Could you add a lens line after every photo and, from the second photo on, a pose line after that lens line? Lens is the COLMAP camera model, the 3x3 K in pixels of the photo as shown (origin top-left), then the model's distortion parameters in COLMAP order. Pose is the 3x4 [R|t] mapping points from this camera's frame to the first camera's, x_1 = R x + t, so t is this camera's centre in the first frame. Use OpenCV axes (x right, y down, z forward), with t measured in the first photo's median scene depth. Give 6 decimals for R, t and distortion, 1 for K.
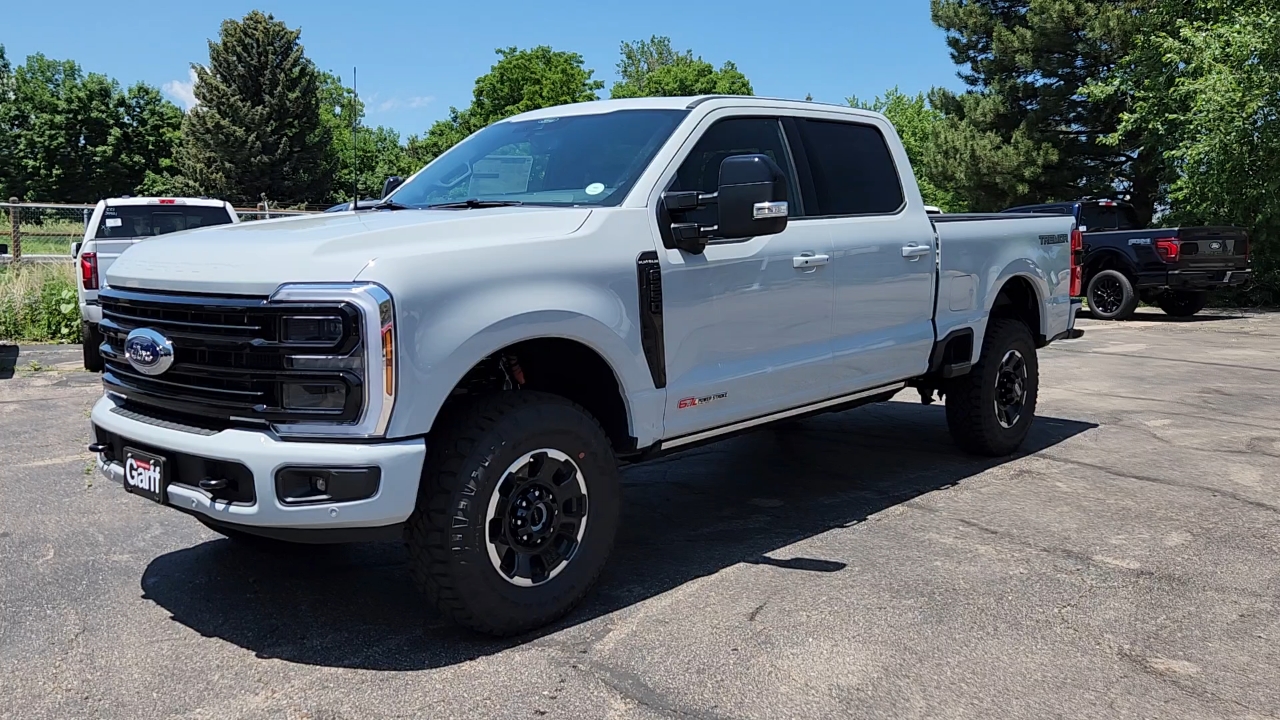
lens RADIAL K [[1080.6, 0, 632.0], [0, 1080.6, 351.4], [0, 0, 1]] dist [0.026489, -0.020649]
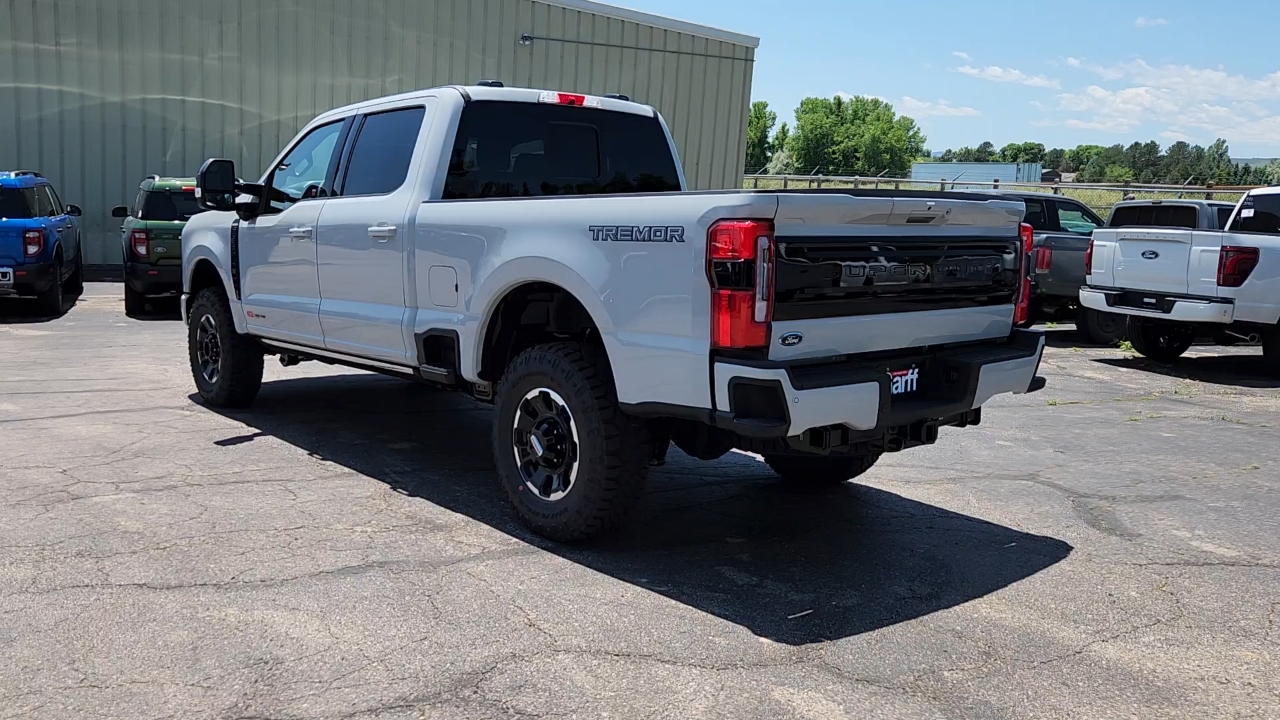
lens RADIAL K [[1091.5, 0, 625.0], [0, 1091.5, 350.0], [0, 0, 1]] dist [0.021511, -0.000254]
pose [[-0.116575, 0.126766, -0.985059, 0.074238], [-0.127525, 0.981701, 0.141426, -0.009388], [0.984961, 0.142106, -0.098276, 0.080039]]
